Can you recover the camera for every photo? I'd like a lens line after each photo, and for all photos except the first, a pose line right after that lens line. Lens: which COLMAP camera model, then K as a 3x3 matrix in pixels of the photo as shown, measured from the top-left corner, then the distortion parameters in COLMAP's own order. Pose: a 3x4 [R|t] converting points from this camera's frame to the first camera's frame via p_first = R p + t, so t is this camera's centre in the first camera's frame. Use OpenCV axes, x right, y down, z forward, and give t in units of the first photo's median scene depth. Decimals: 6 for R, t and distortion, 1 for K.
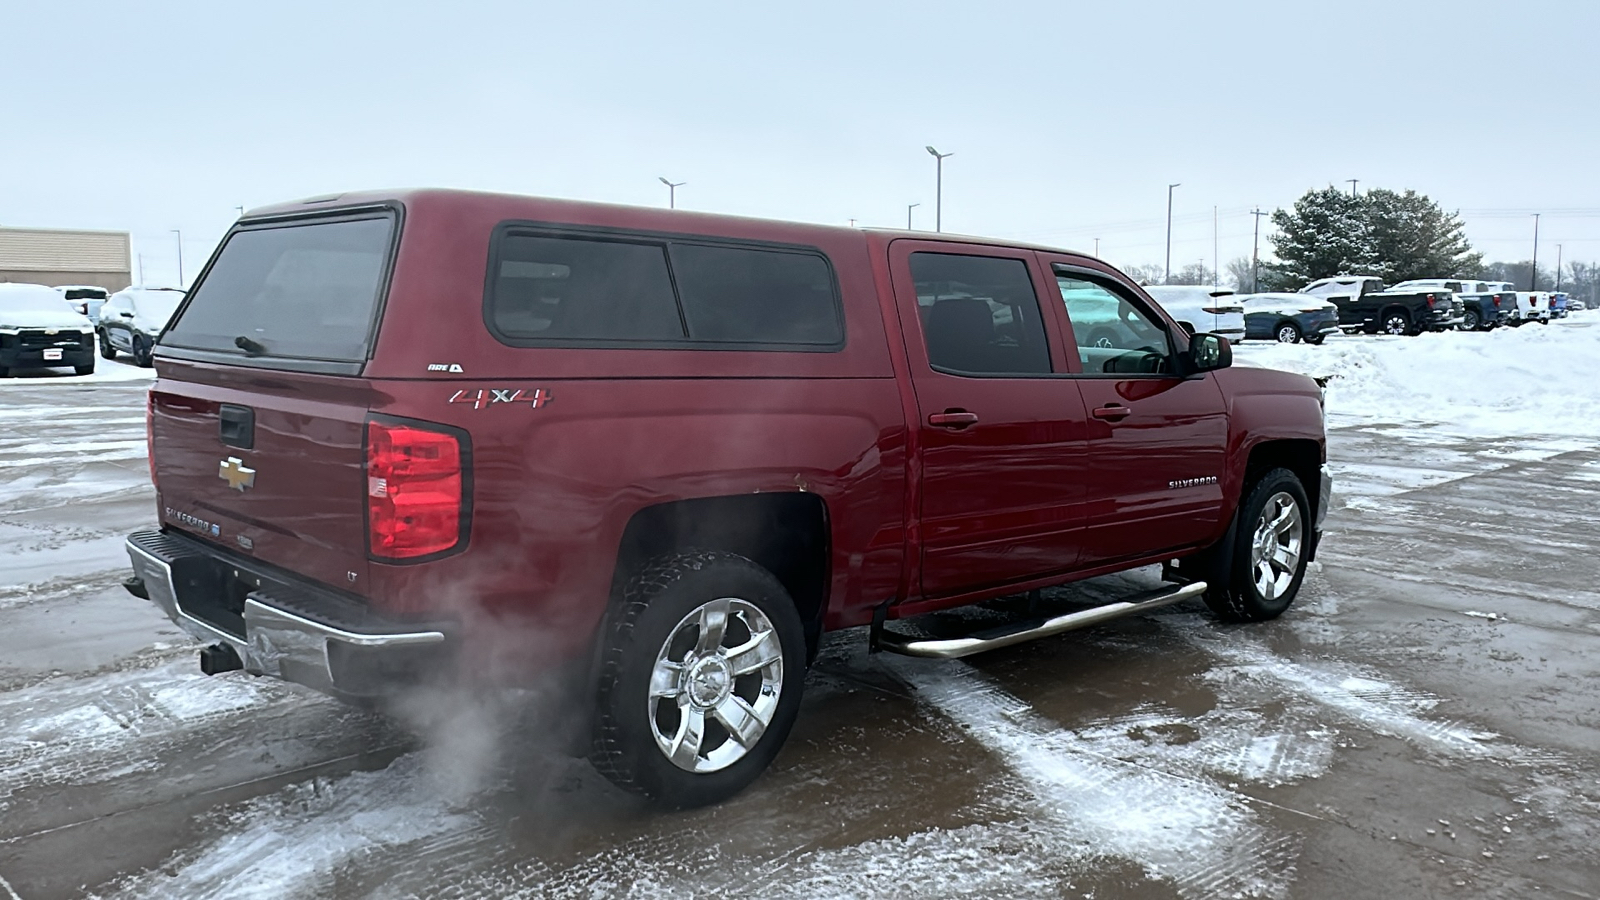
lens RADIAL K [[1303.0, 0, 799.8], [0, 1303.0, 445.8], [0, 0, 1]] dist [-0.000904, -0.005493]
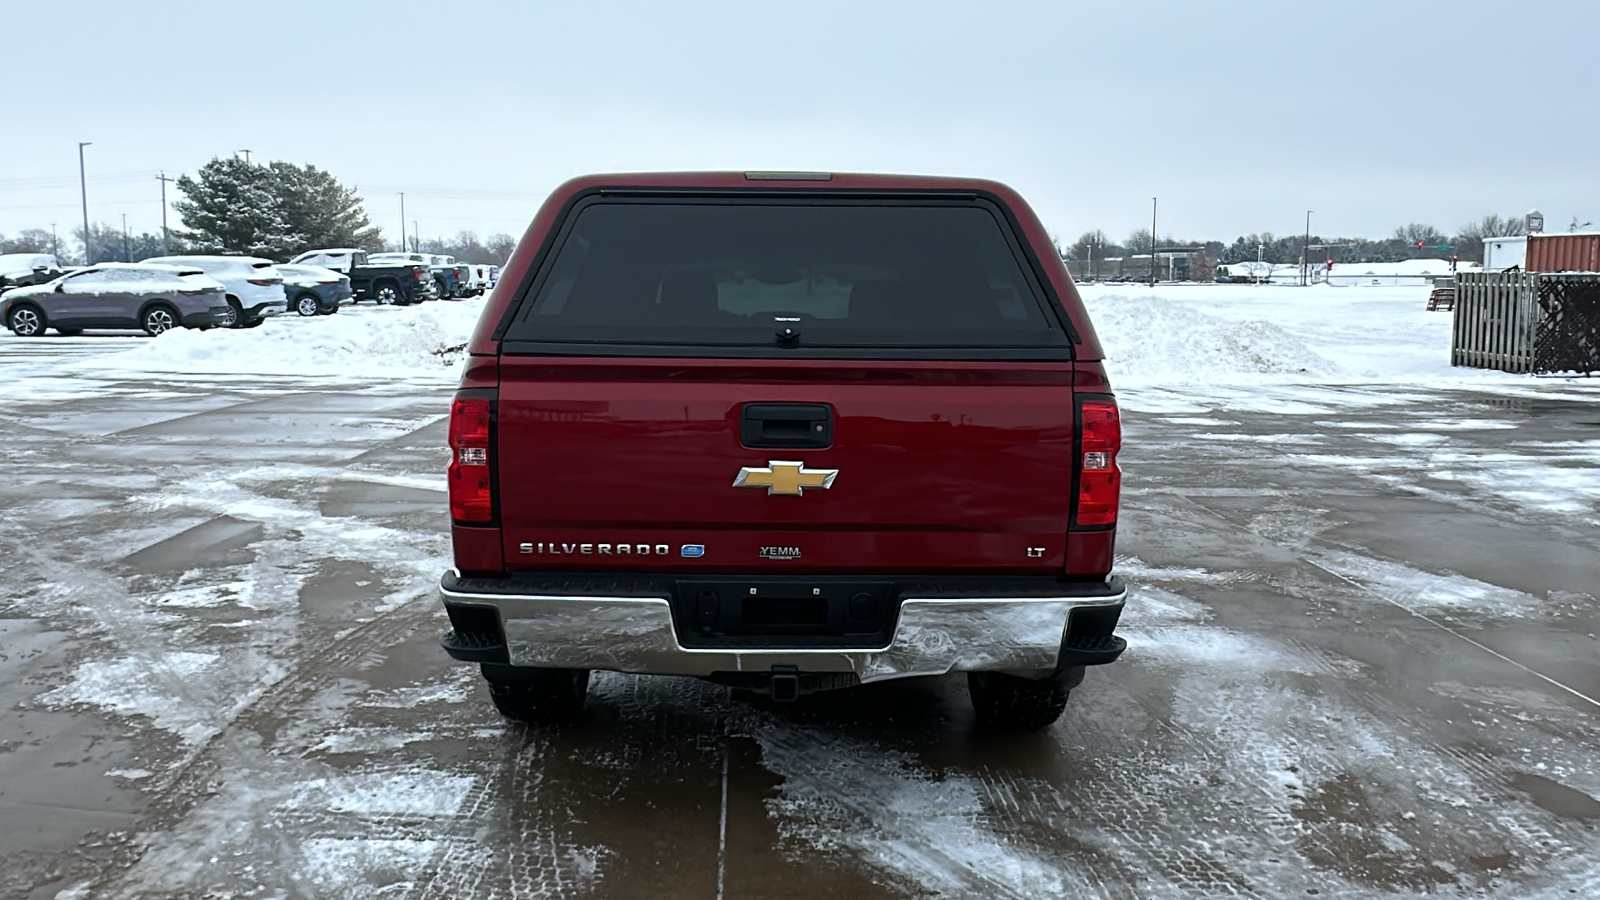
lens RADIAL K [[1303.0, 0, 796.6], [0, 1303.0, 449.3], [0, 0, 1]] dist [-0.000904, -0.005493]
pose [[0.680322, -0.093930, 0.726869, -0.864216], [0.075475, 0.995460, 0.057997, -0.040137], [-0.729016, 0.015403, 0.684323, 0.296307]]
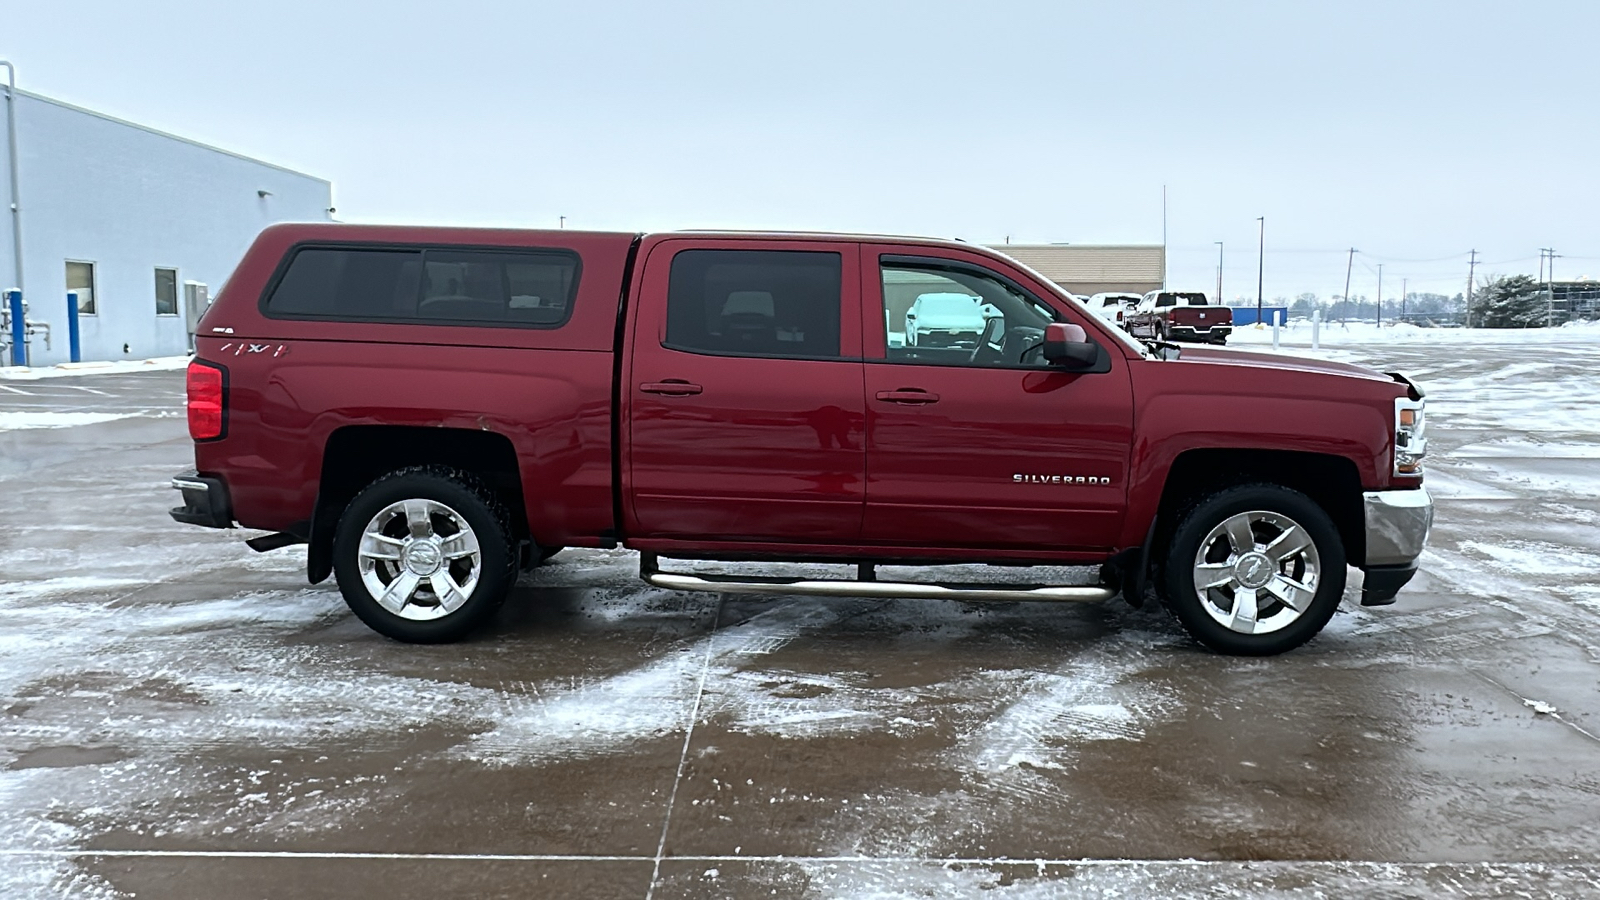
lens RADIAL K [[1303.0, 0, 799.3], [0, 1303.0, 455.6], [0, 0, 1]] dist [-0.000904, -0.005493]
pose [[0.706815, 0.077890, -0.703097, 1.001234], [-0.077361, 0.996469, 0.032620, -0.006790], [0.703156, 0.031336, 0.710345, 0.226181]]
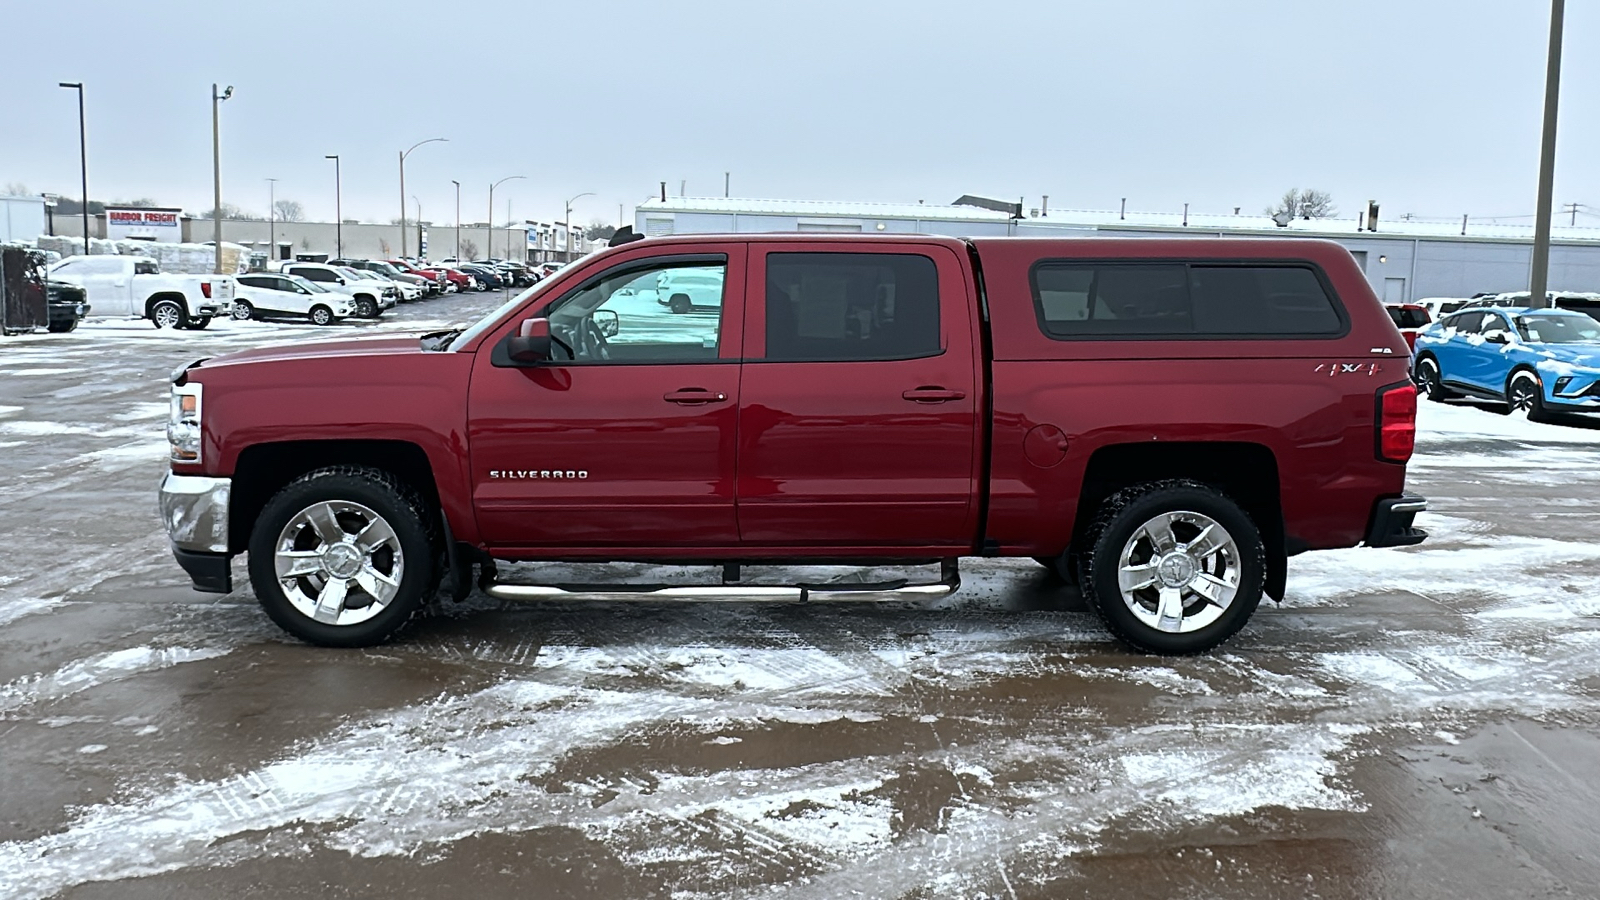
lens RADIAL K [[1303.0, 0, 794.1], [0, 1303.0, 447.6], [0, 0, 1]] dist [-0.000904, -0.005493]
pose [[-0.742862, -0.109872, 0.660367, -0.827104], [0.042818, 0.976622, 0.210657, -0.254963], [-0.668074, 0.184764, -0.720791, 2.151922]]
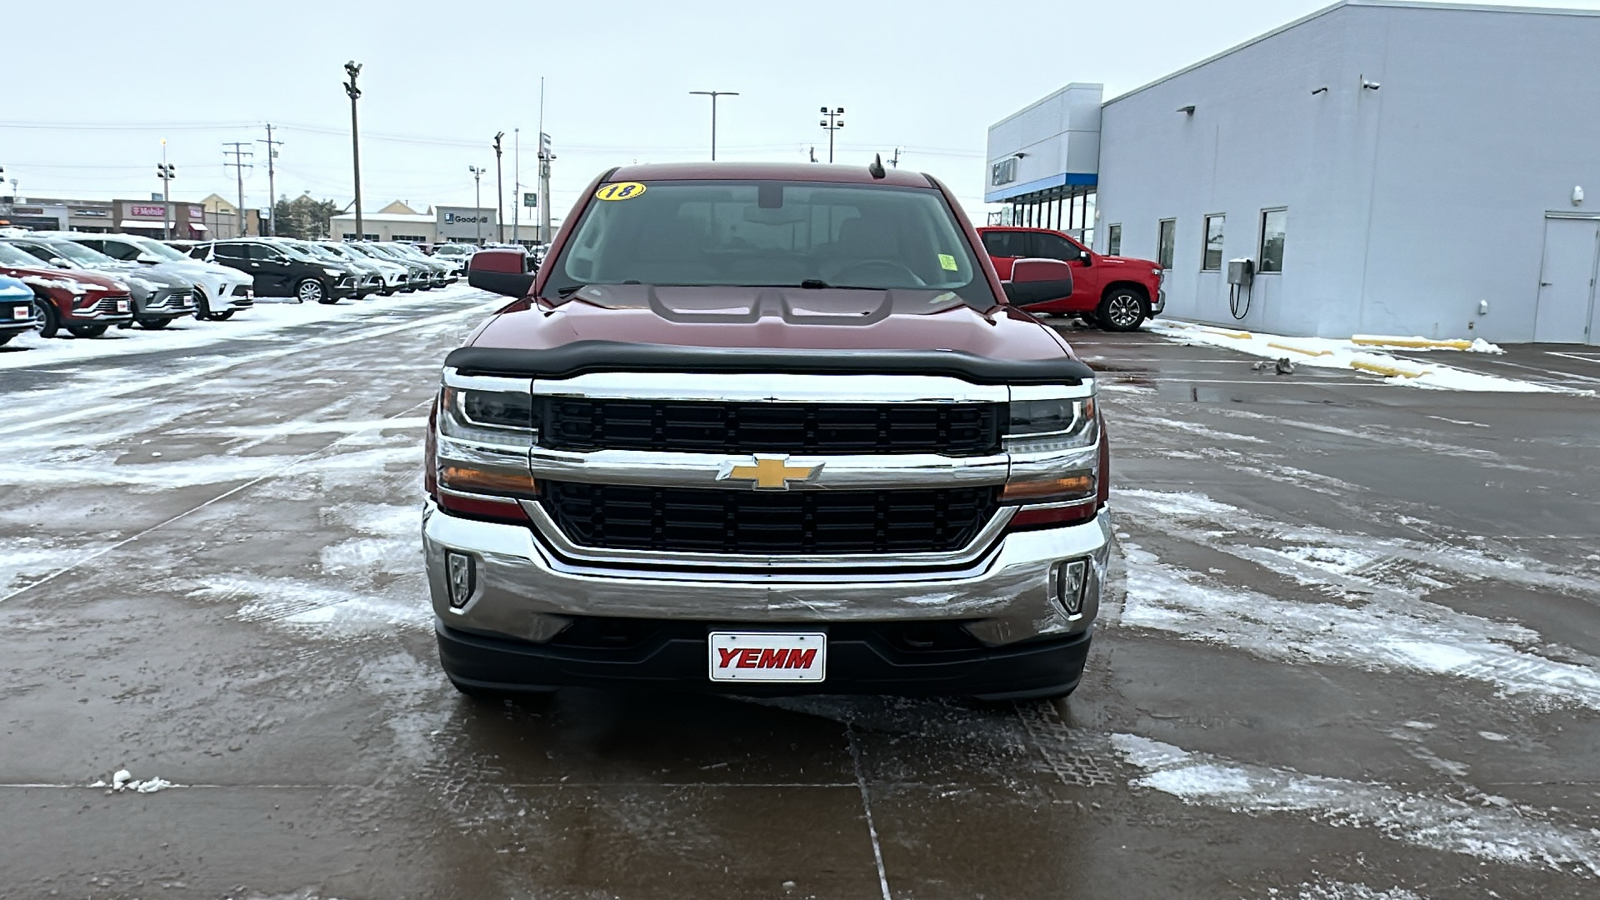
lens RADIAL K [[1303.0, 0, 798.3], [0, 1303.0, 449.7], [0, 0, 1]] dist [-0.000904, -0.005493]
pose [[-0.675038, 0.085328, -0.732832, 0.973284], [-0.108021, 0.971154, 0.212580, -0.191775], [0.729832, 0.222661, -0.646349, 2.041221]]
